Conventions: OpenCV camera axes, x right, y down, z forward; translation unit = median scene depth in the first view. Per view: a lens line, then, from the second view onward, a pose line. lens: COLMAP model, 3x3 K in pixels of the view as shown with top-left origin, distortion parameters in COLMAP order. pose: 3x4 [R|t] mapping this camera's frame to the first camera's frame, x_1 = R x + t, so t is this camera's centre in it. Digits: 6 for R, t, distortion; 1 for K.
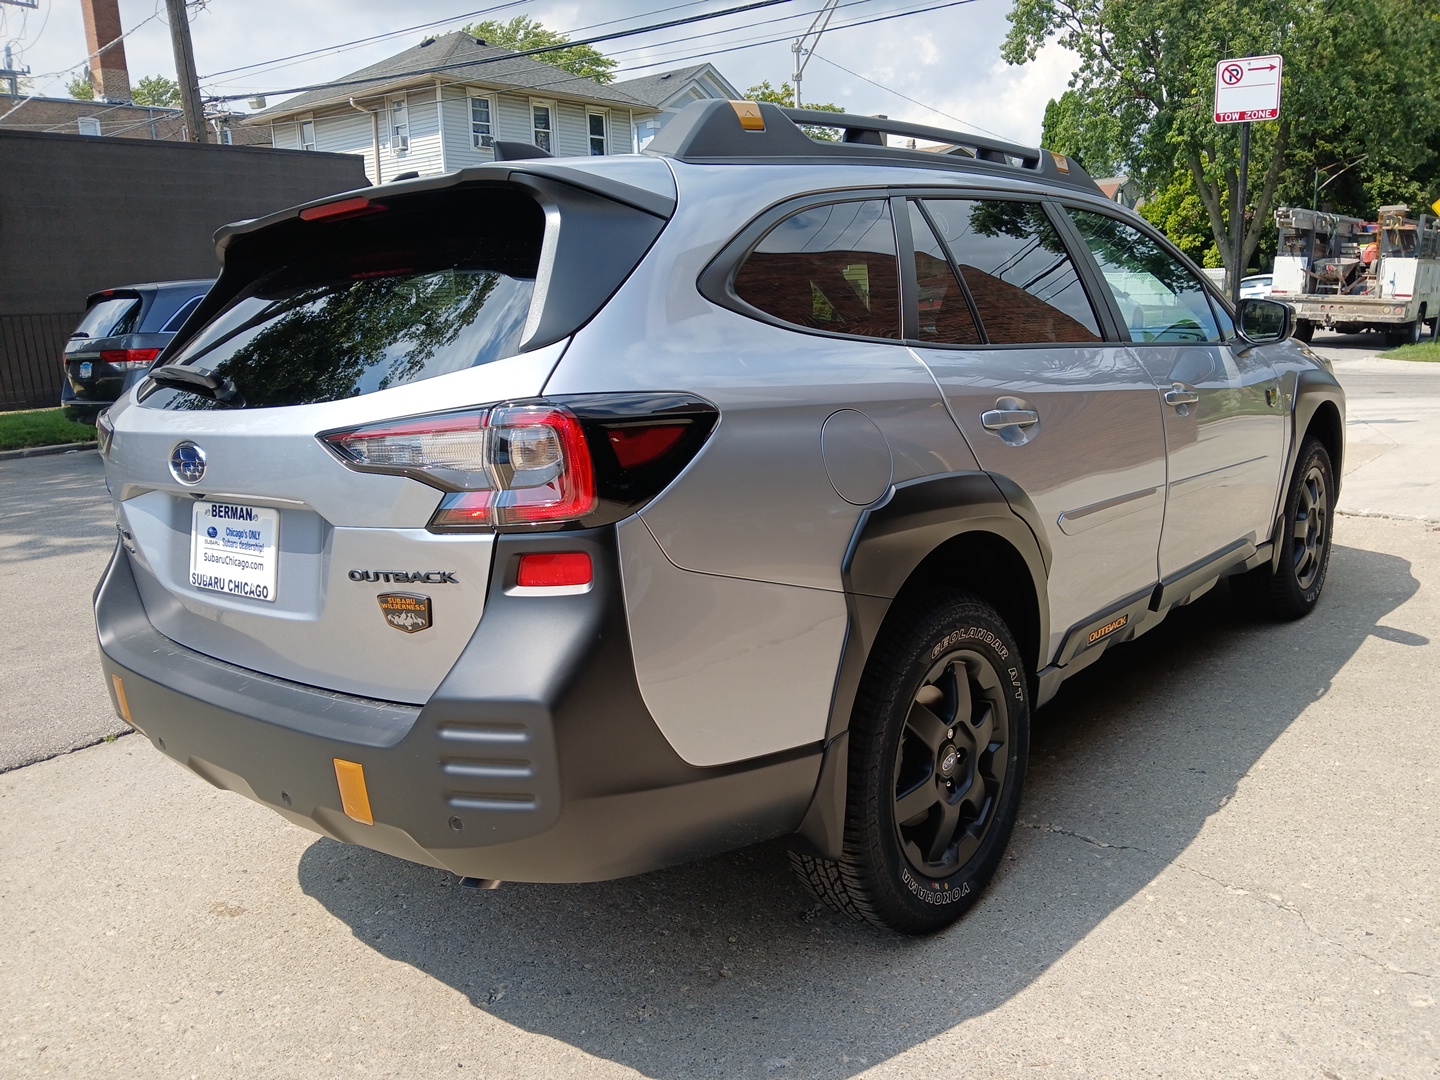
lens RADIAL K [[1099.6, 0, 720.0], [0, 1099.6, 540.0], [0, 0, 1]] dist [-0.009838, -0.008112]
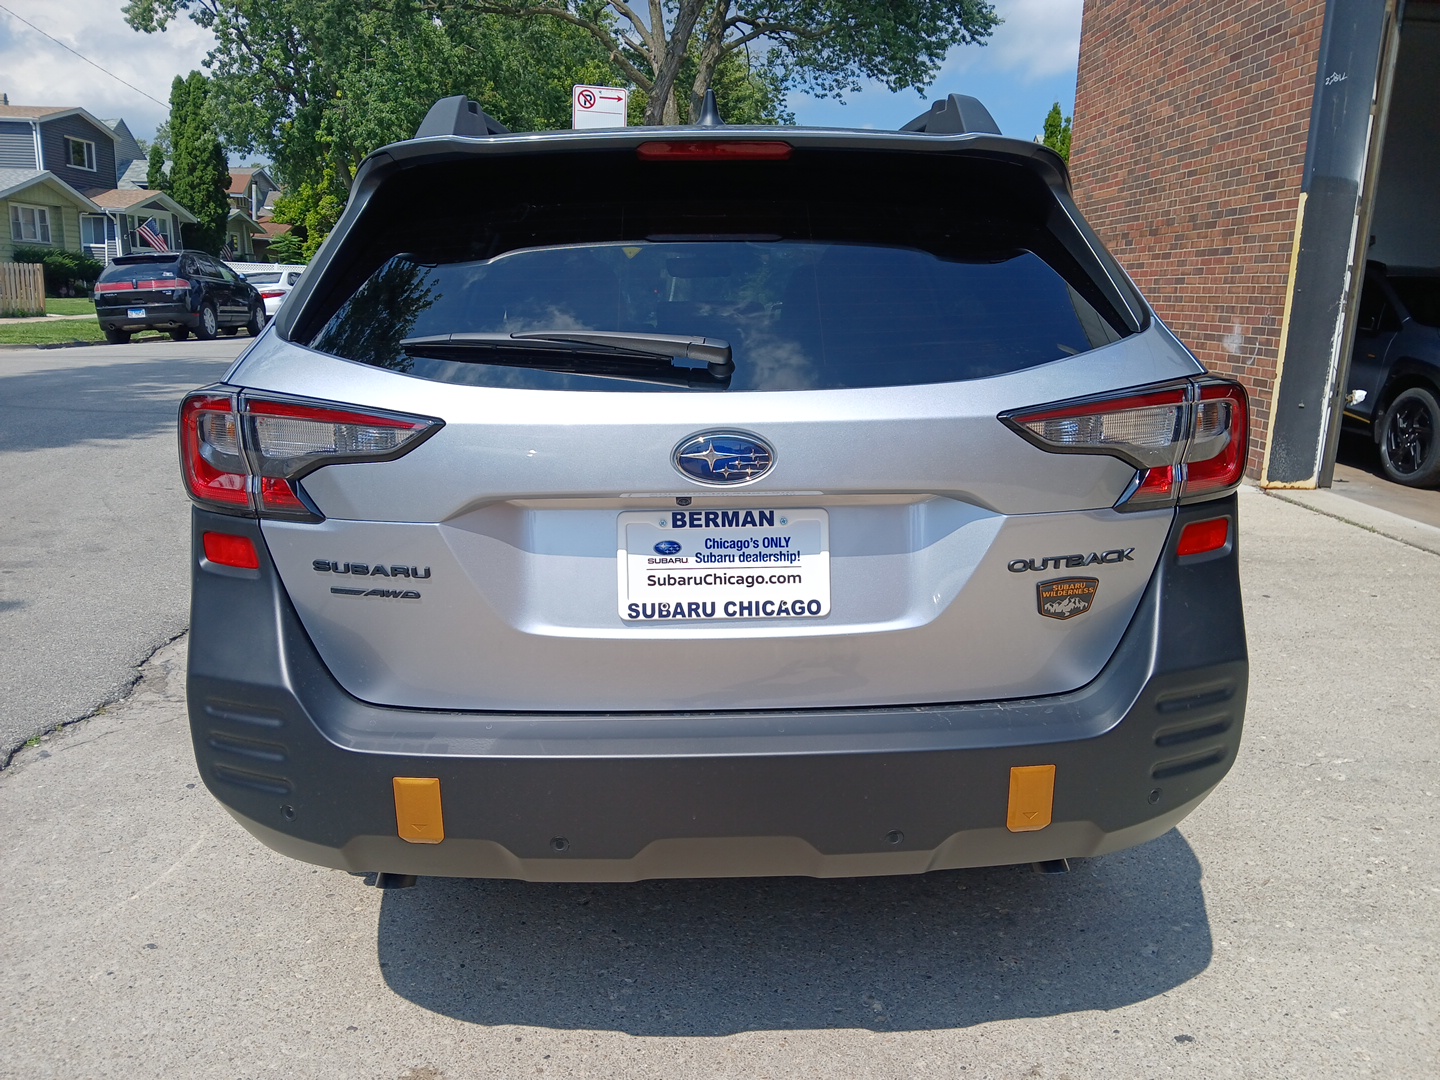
lens RADIAL K [[1086.8, 0, 715.0], [0, 1086.8, 547.7], [0, 0, 1]] dist [0.038695, -0.077042]
pose [[0.747868, -0.093277, 0.657261, -0.942366], [0.085692, 0.995360, 0.043754, -0.037947], [-0.658293, 0.023600, 0.752392, 0.396361]]
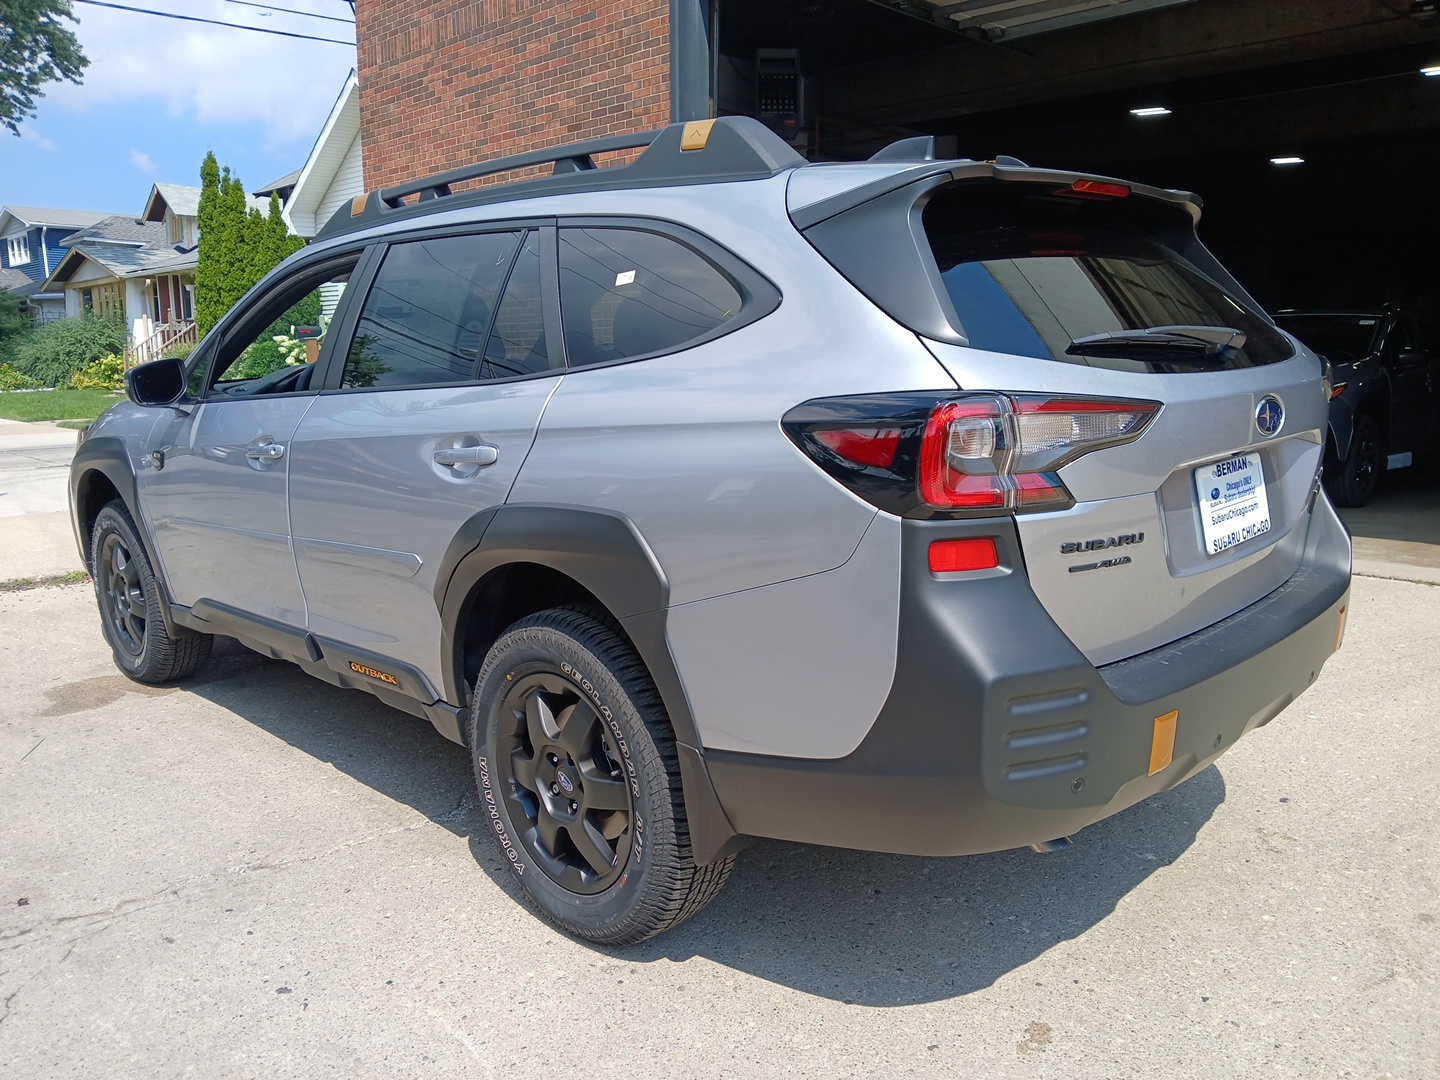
lens RADIAL K [[1116.9, 0, 720.1], [0, 1116.9, 544.6], [0, 0, 1]] dist [-0.000347, -0.052554]
pose [[0.100491, -0.129390, 0.986489, -1.513655], [0.214392, 0.971031, 0.105523, -0.165684], [-0.971565, 0.200891, 0.125320, 1.317547]]
